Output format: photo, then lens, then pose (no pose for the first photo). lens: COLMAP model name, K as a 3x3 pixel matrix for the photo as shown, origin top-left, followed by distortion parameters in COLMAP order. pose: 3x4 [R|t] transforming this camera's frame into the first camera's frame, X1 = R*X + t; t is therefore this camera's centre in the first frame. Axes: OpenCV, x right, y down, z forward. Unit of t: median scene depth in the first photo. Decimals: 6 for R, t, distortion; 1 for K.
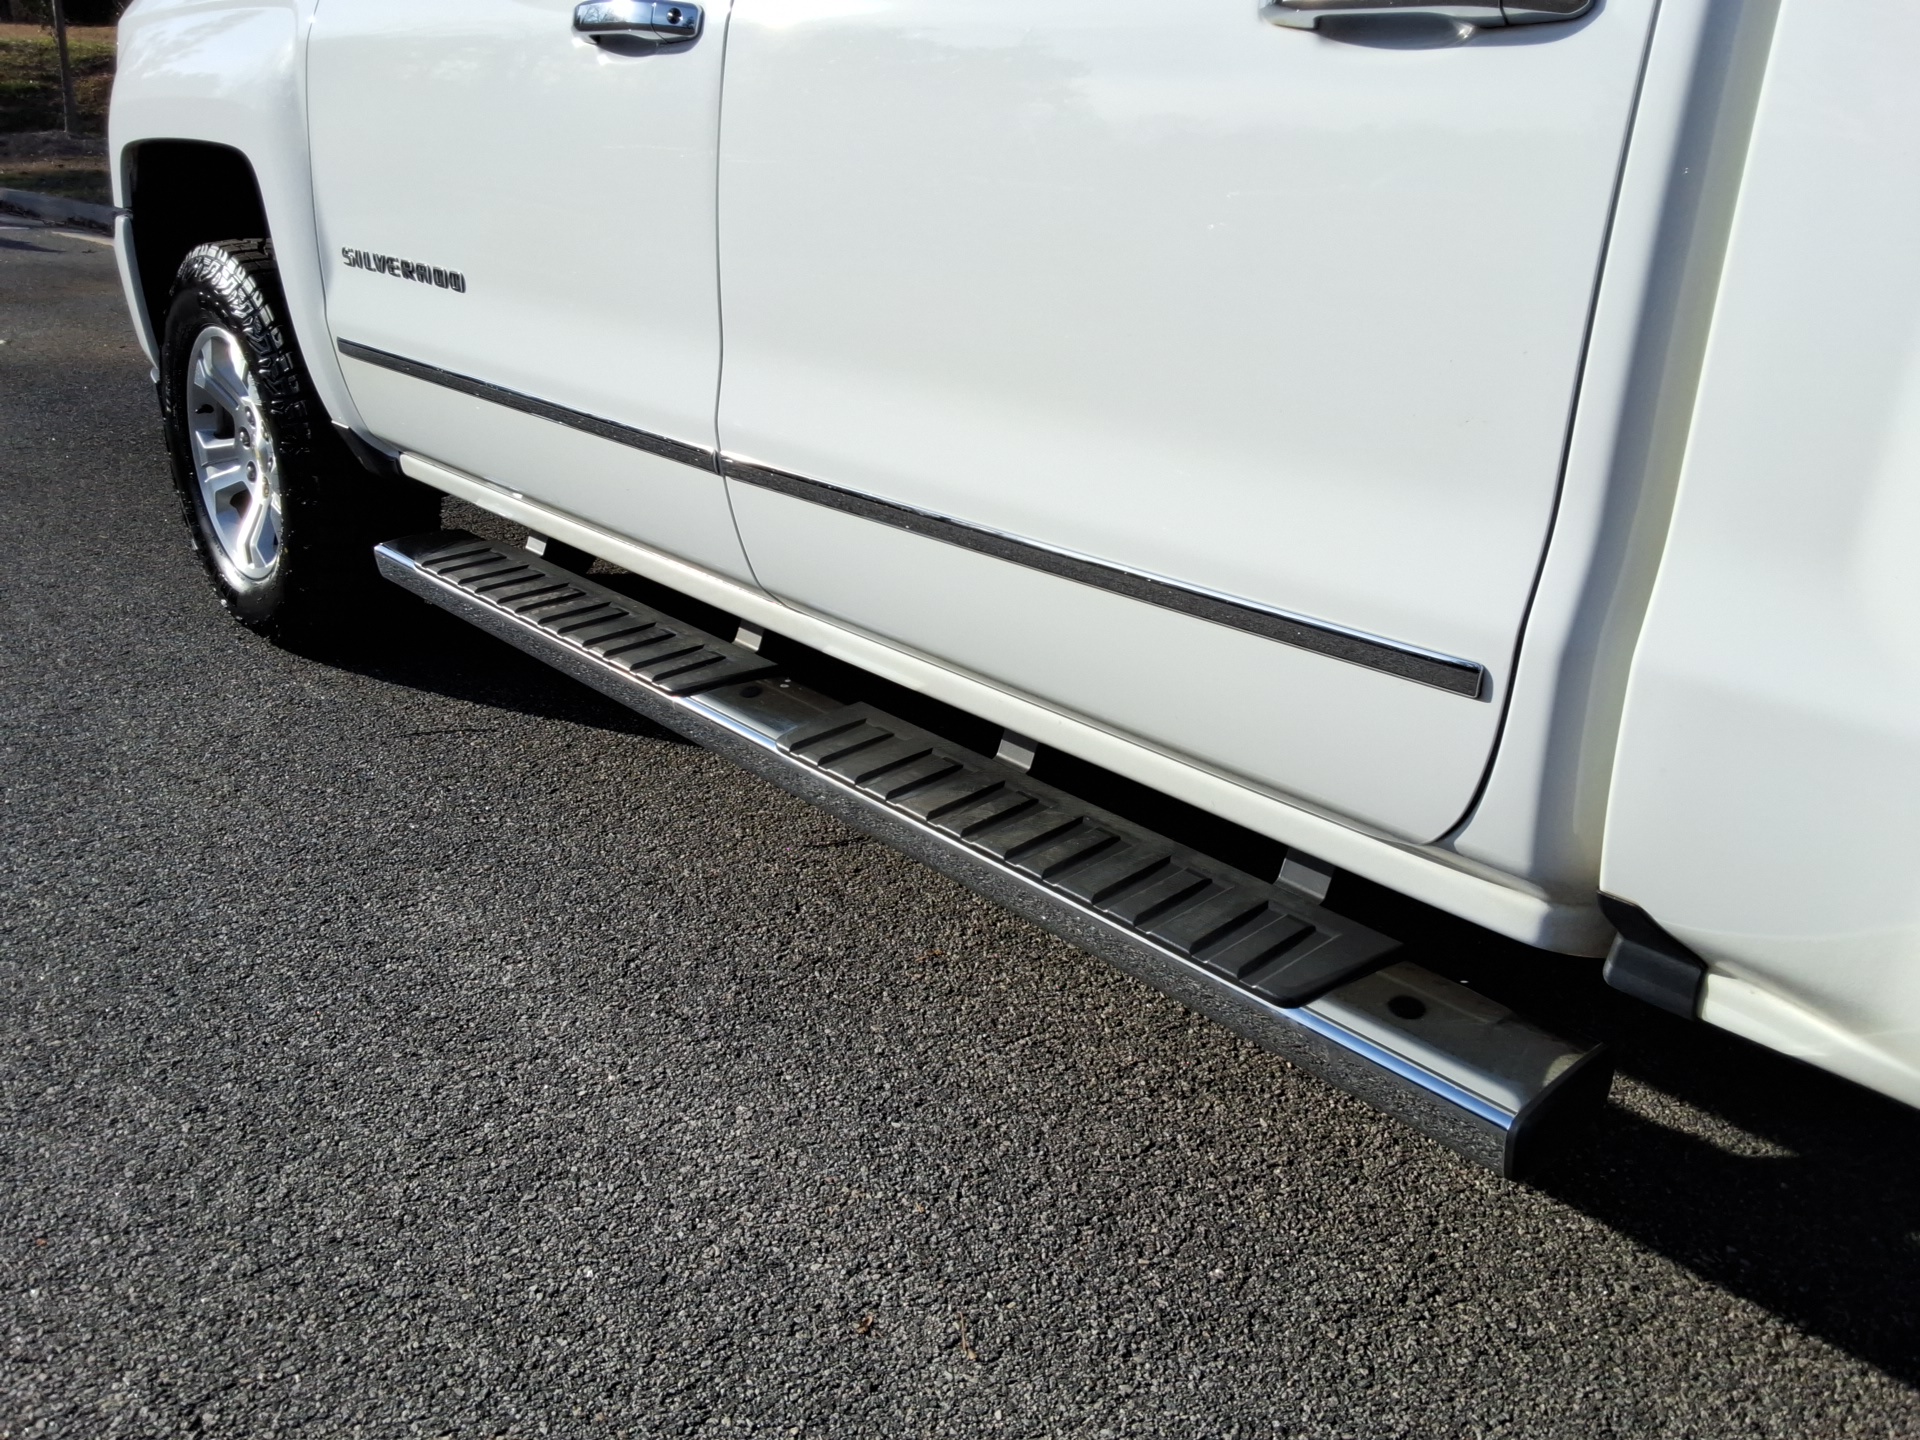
lens RADIAL K [[1536.3, 0, 947.9], [0, 1536.3, 682.2], [0, 0, 1]] dist [0.097889, -0.152892]
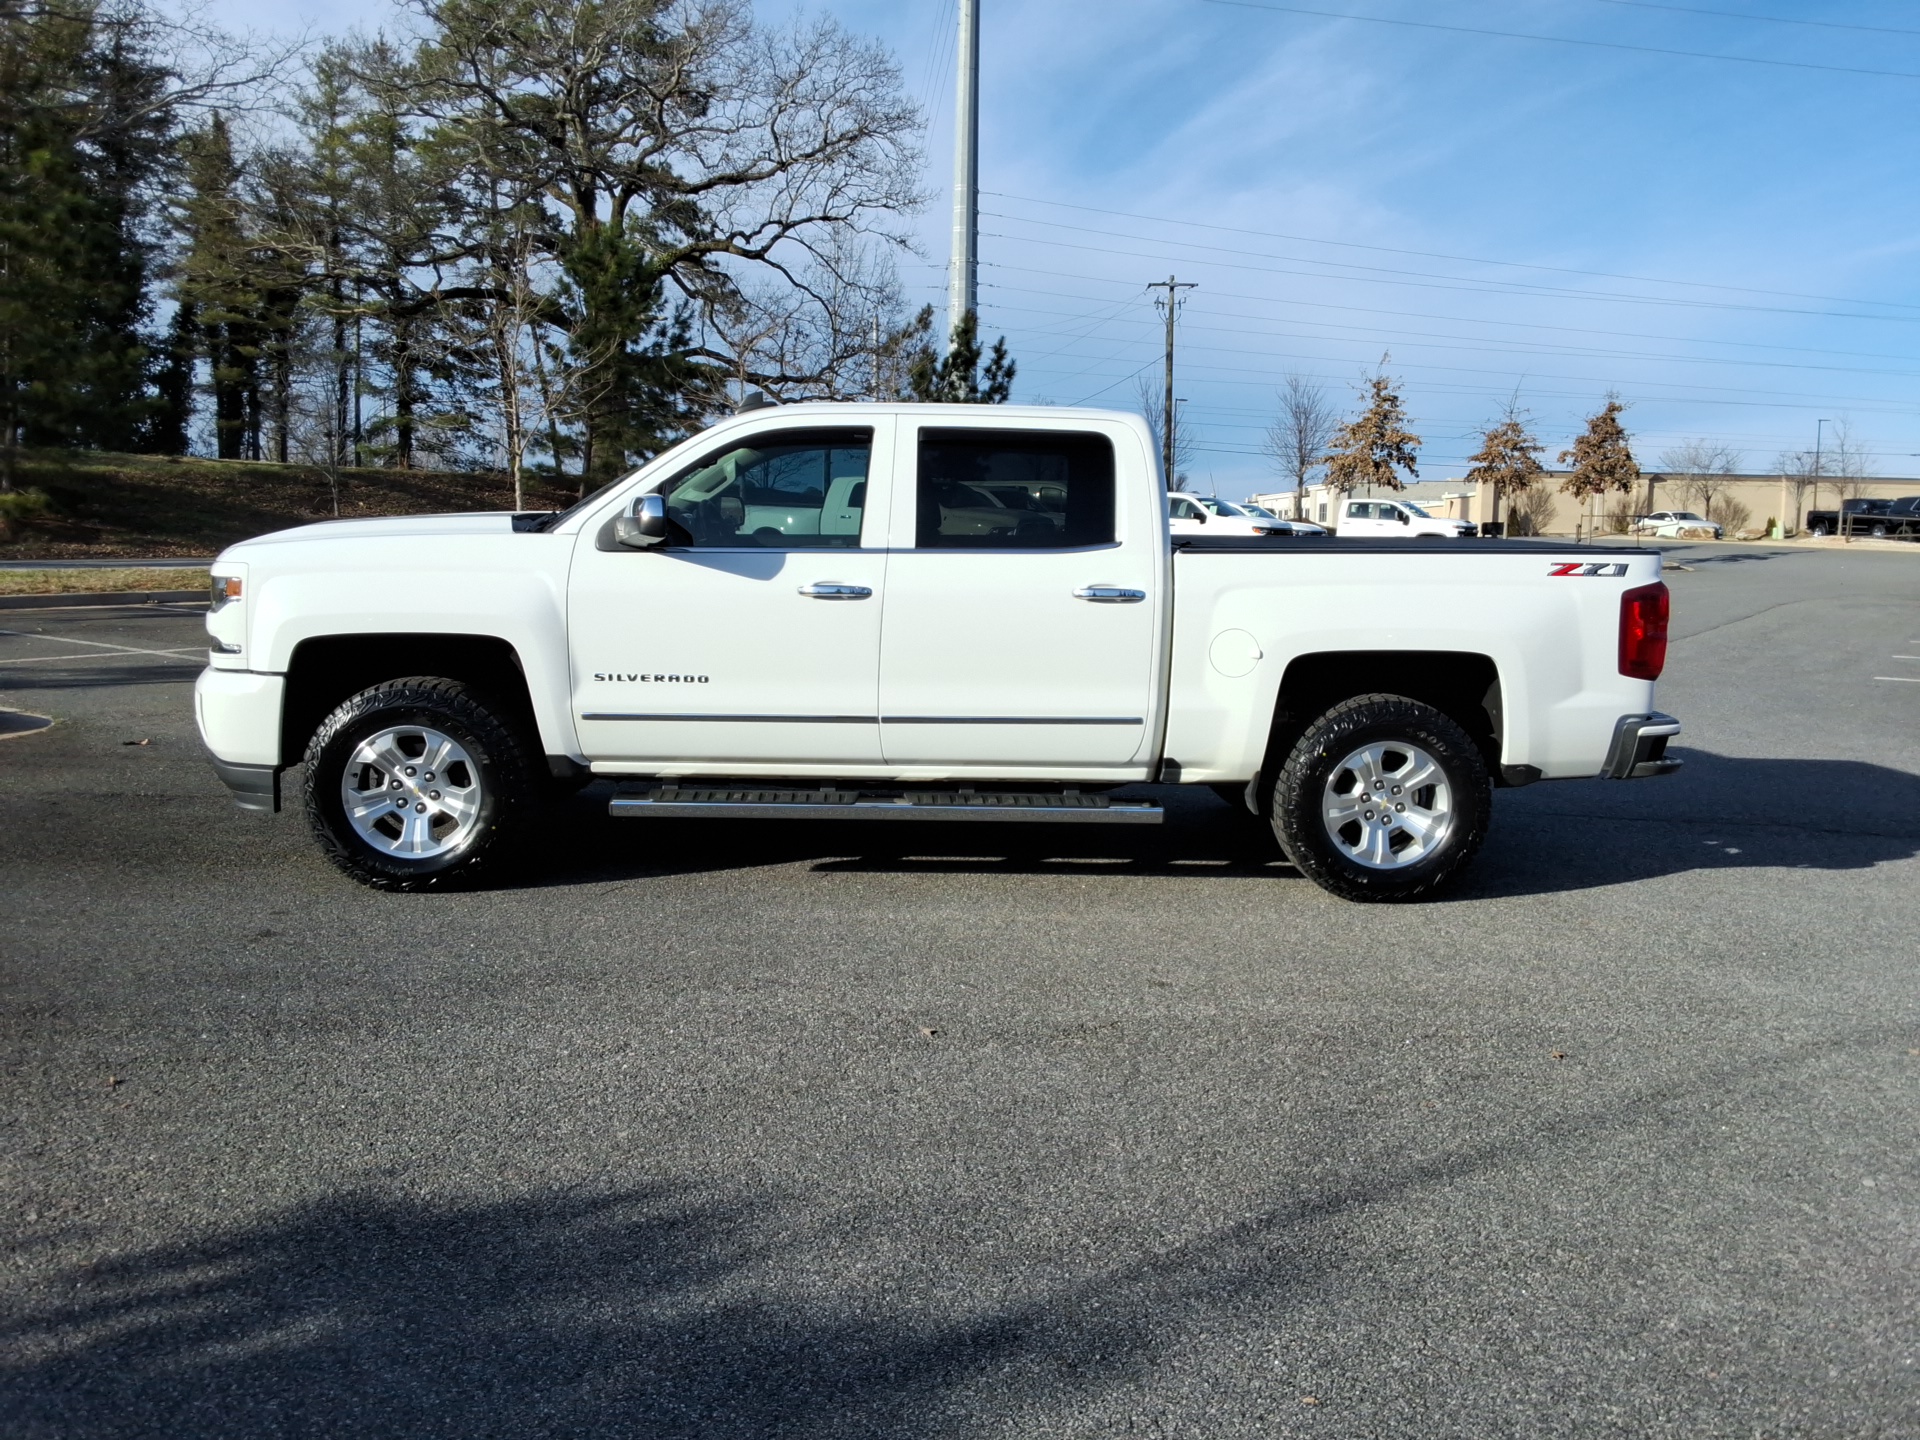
lens RADIAL K [[1569.1, 0, 953.4], [0, 1569.1, 673.5], [0, 0, 1]] dist [0.047711, -0.038813]
pose [[0.647602, -0.104467, 0.754783, -1.761517], [0.261180, 0.960983, -0.091085, 0.072254], [-0.715819, 0.256121, 0.649619, -0.858431]]
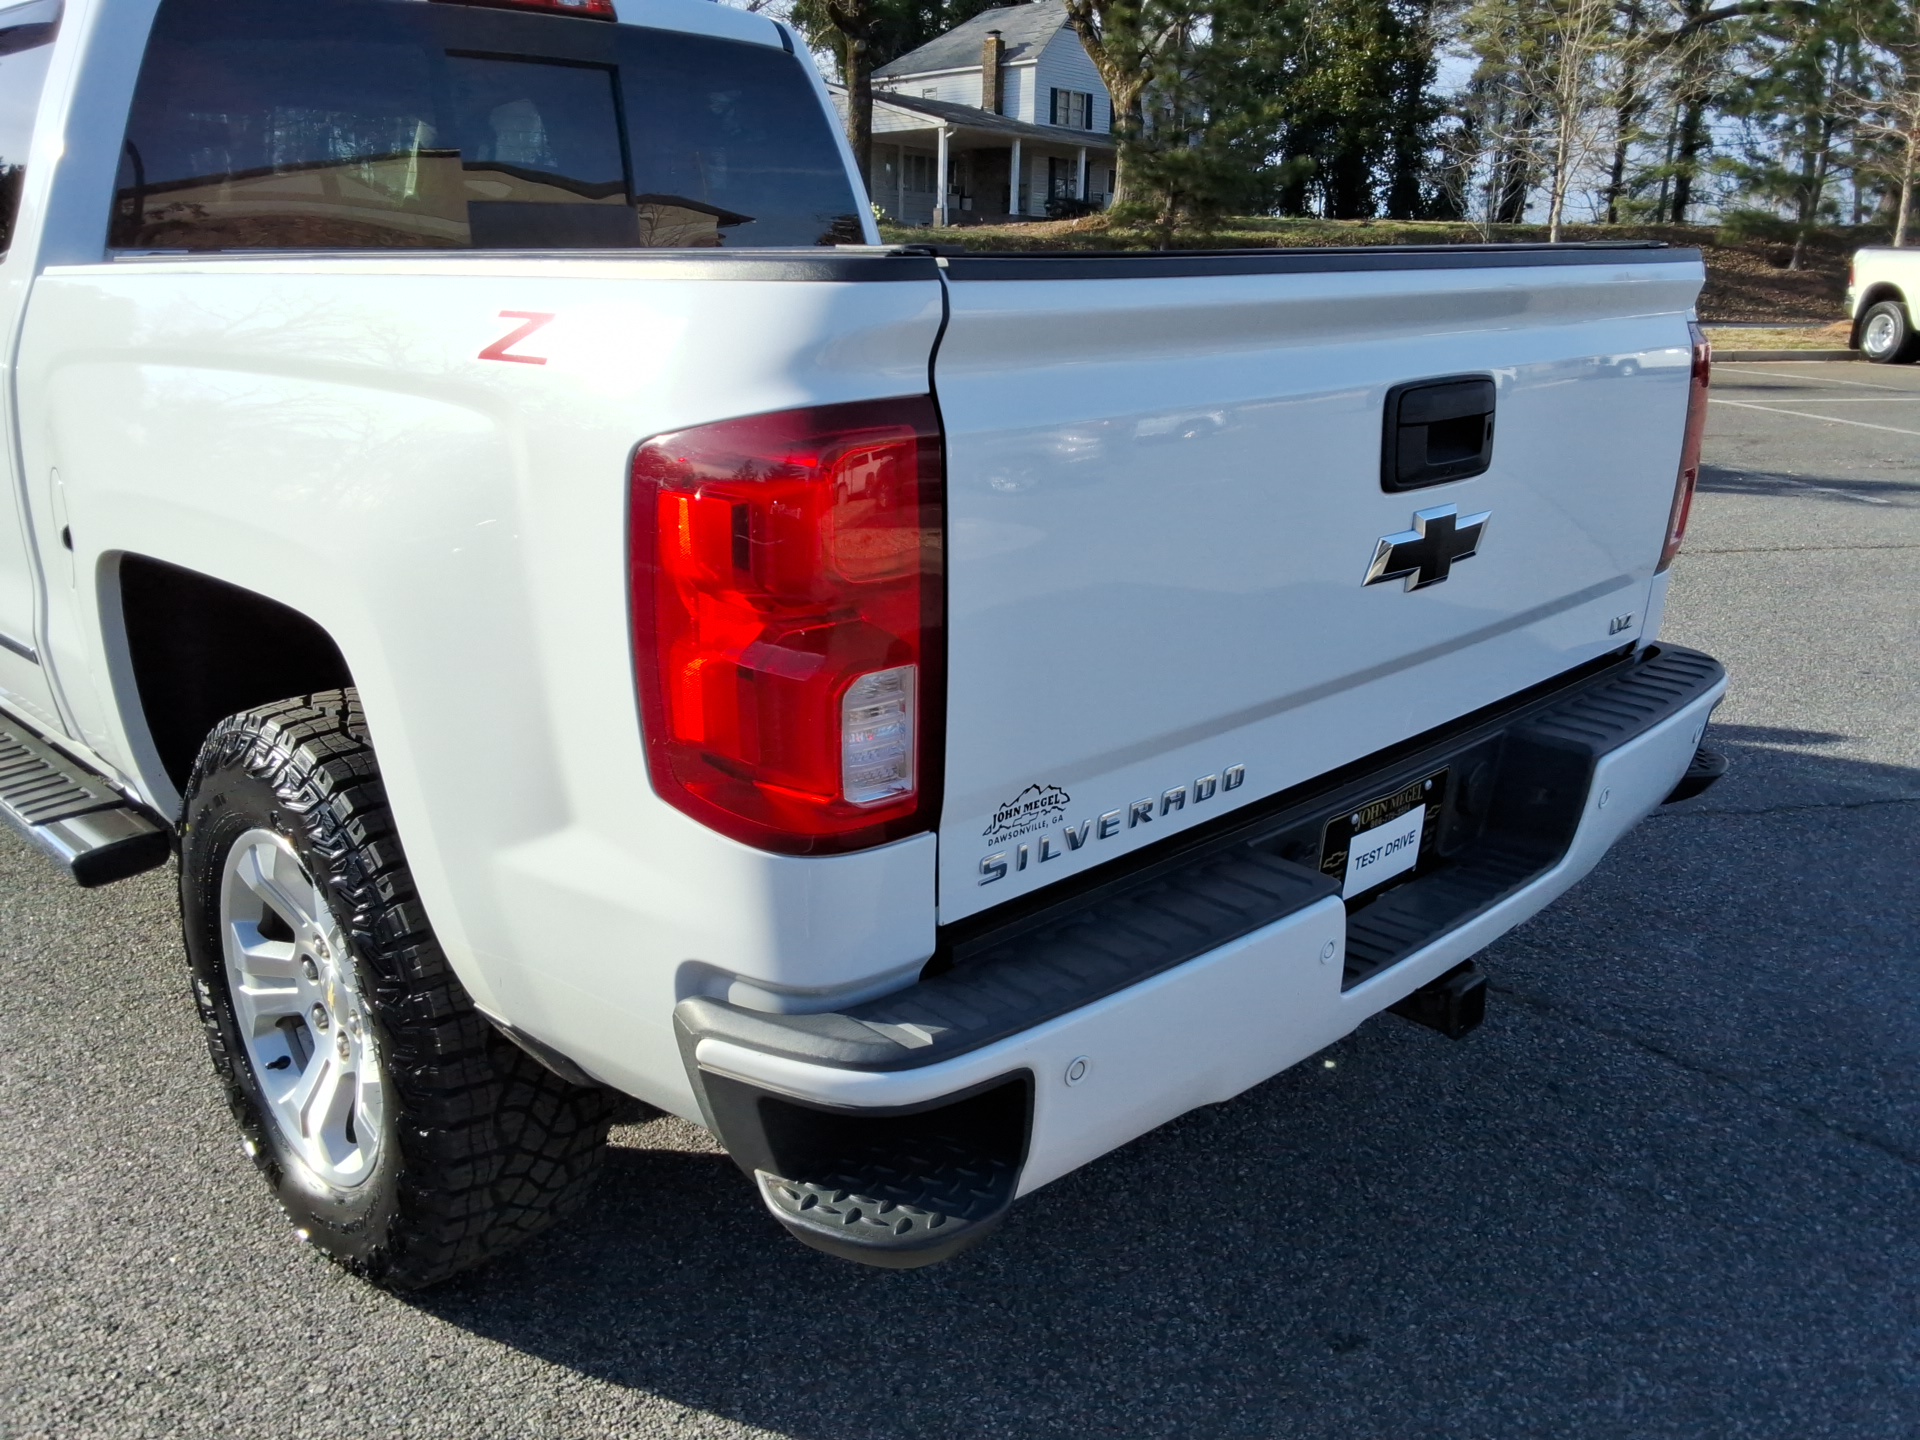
lens RADIAL K [[1536.3, 0, 972.2], [0, 1536.3, 698.9], [0, 0, 1]] dist [0.097889, -0.152892]
pose [[0.998046, -0.047472, 0.040618, 0.707458], [0.050110, 0.996521, -0.066590, 0.115366], [-0.037316, 0.068495, 0.996953, -0.537987]]
